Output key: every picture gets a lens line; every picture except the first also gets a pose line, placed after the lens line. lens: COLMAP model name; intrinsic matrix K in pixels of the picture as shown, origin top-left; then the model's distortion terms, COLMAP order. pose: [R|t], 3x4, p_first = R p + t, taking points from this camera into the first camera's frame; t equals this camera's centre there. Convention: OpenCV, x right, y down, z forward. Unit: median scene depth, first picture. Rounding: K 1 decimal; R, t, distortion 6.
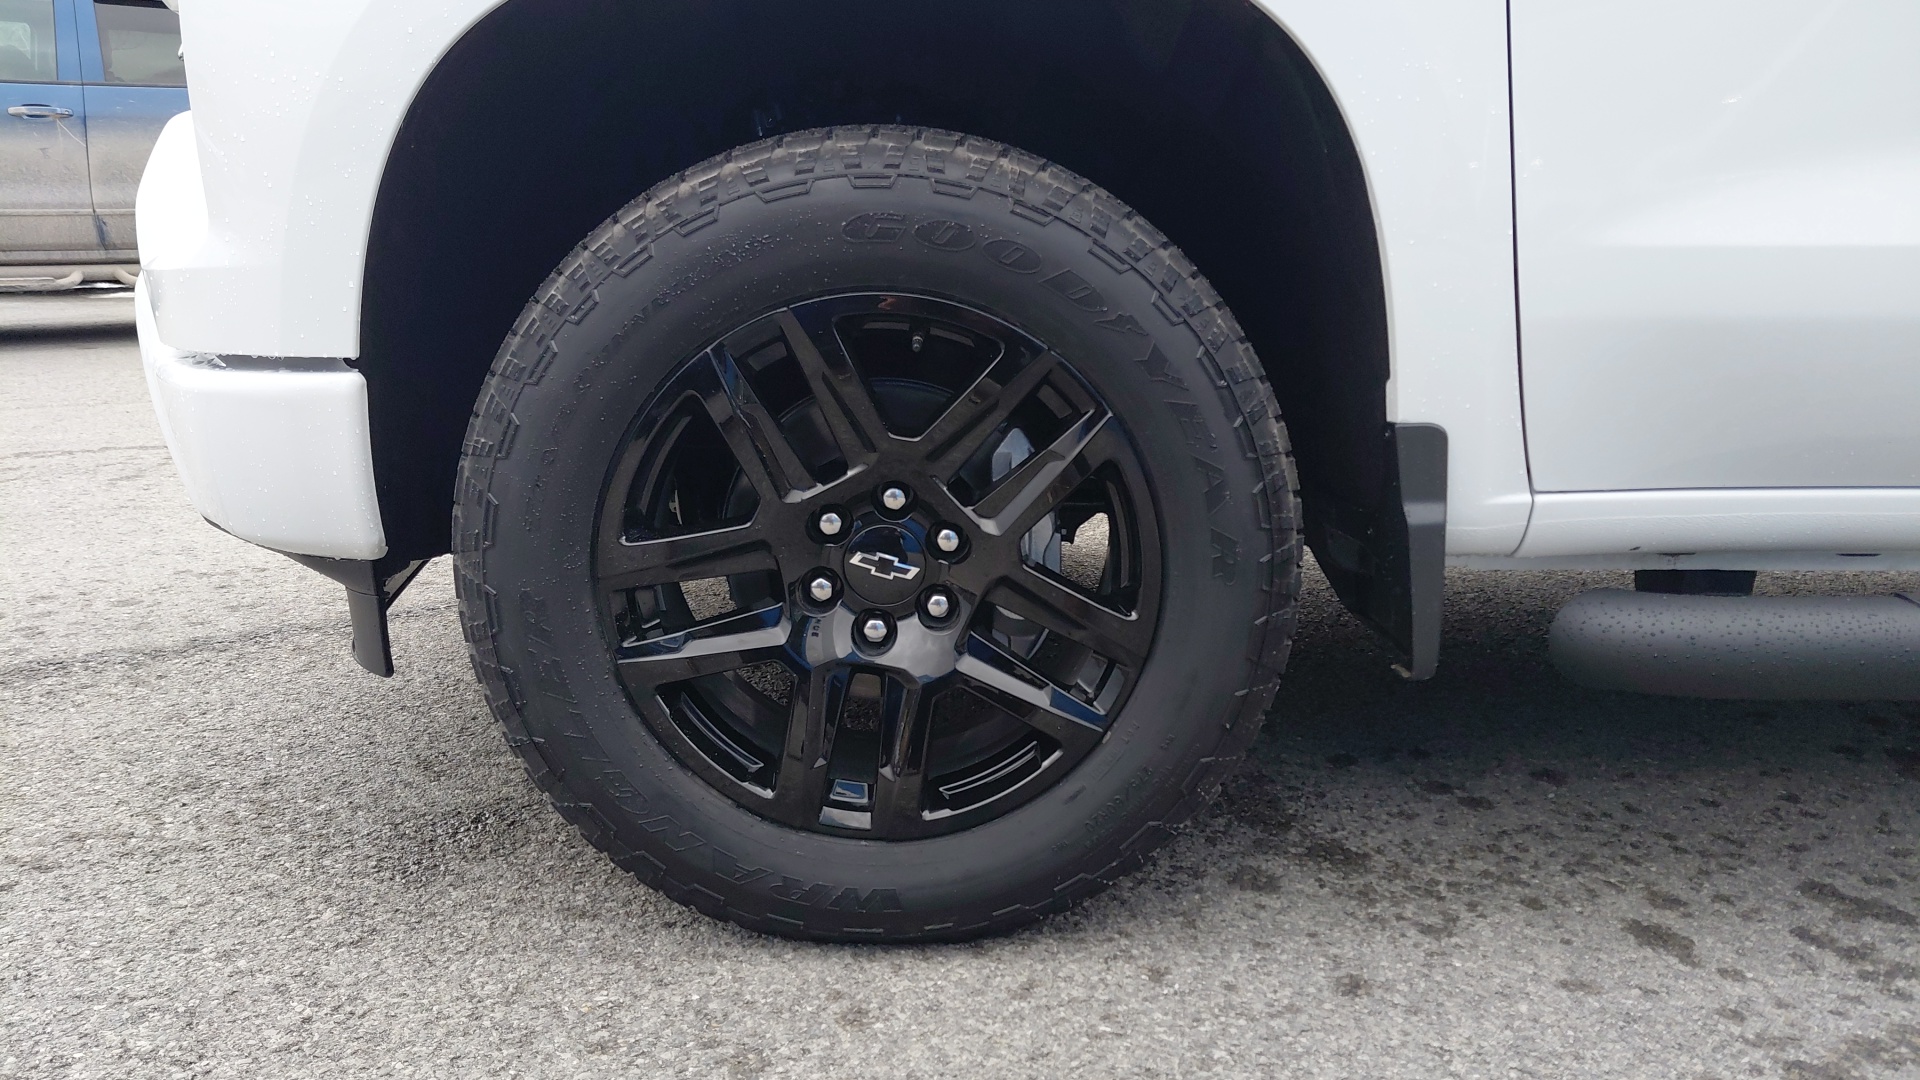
lens RADIAL K [[1339.4, 0, 960.0], [0, 1339.4, 540.0], [0, 0, 1]] dist [0.073673, -0.054138]
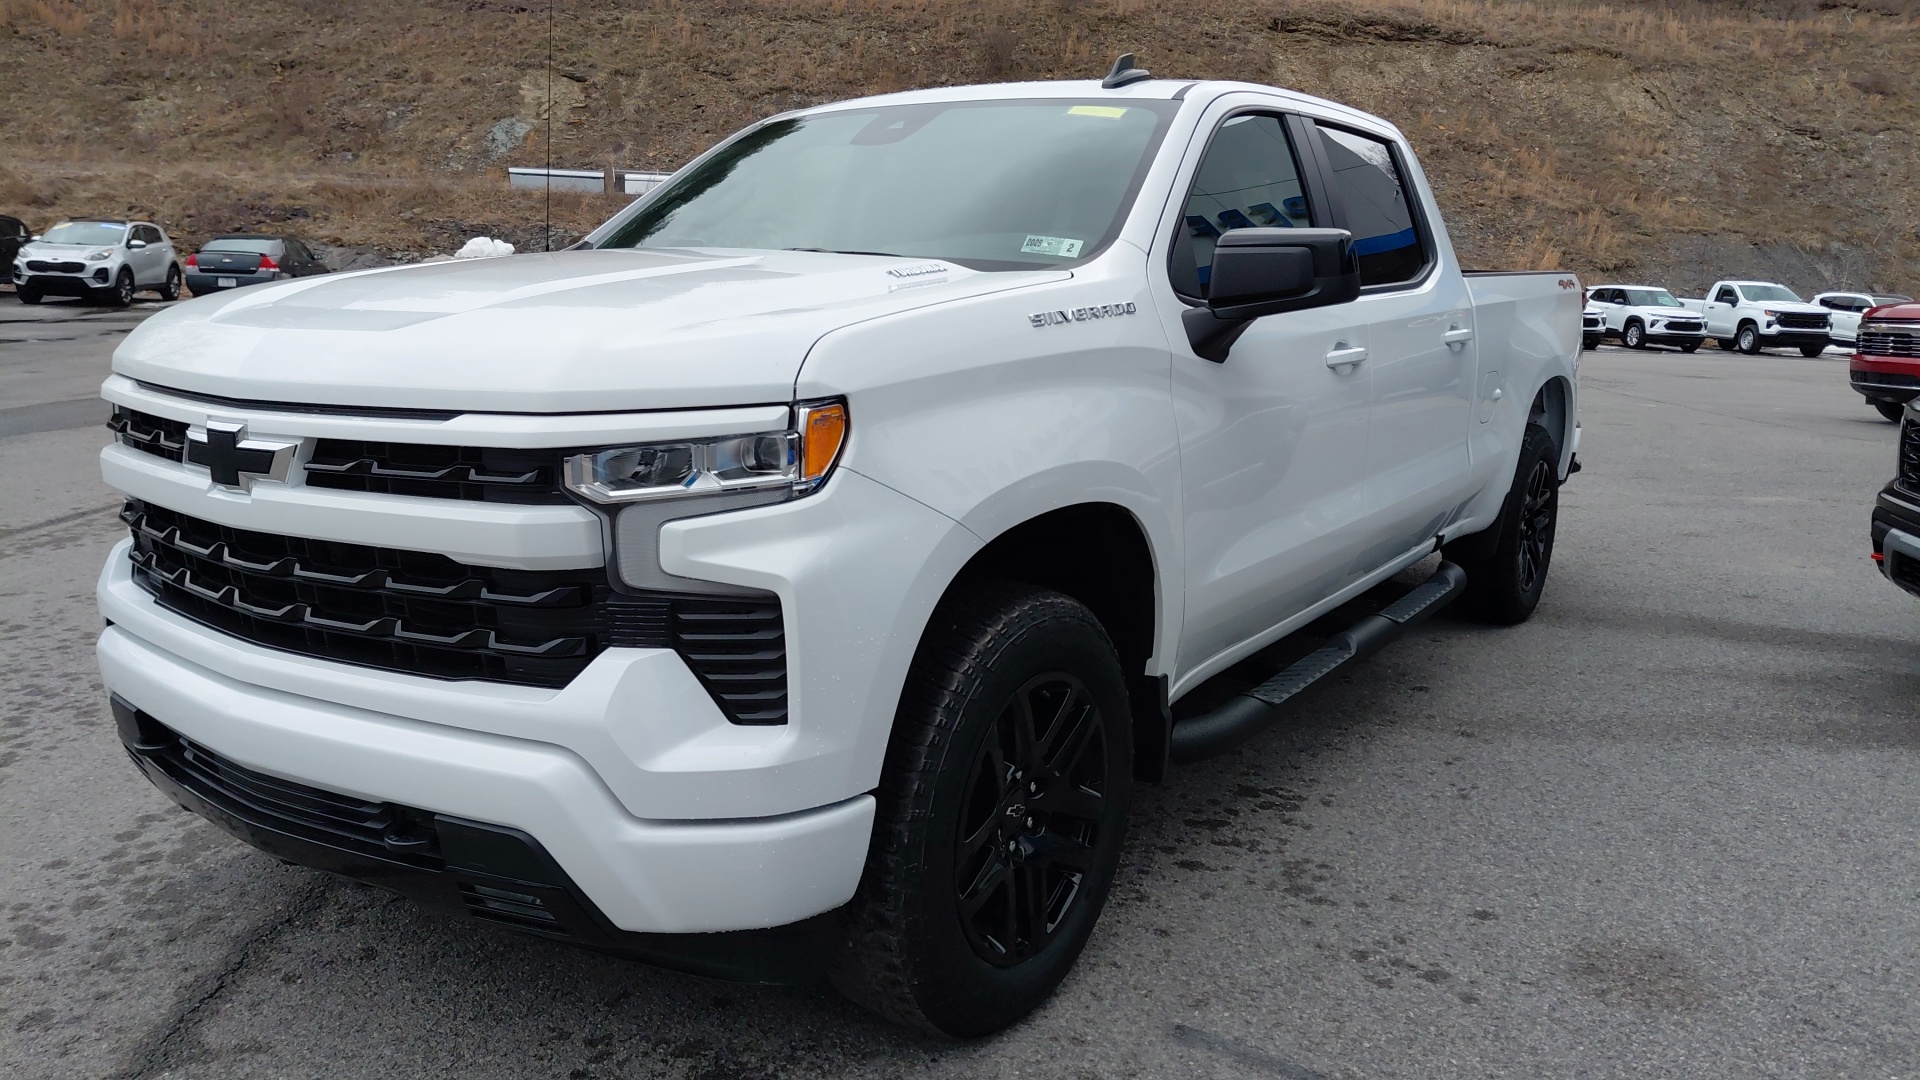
lens RADIAL K [[1380.5, 0, 960.0], [0, 1380.5, 540.0], [0, 0, 1]] dist [0.034063, -0.058079]
pose [[0.576906, -0.151711, 0.802598, -1.595674], [0.159525, 0.984605, 0.071449, -0.505359], [-0.801082, 0.086815, 0.592226, -0.108234]]
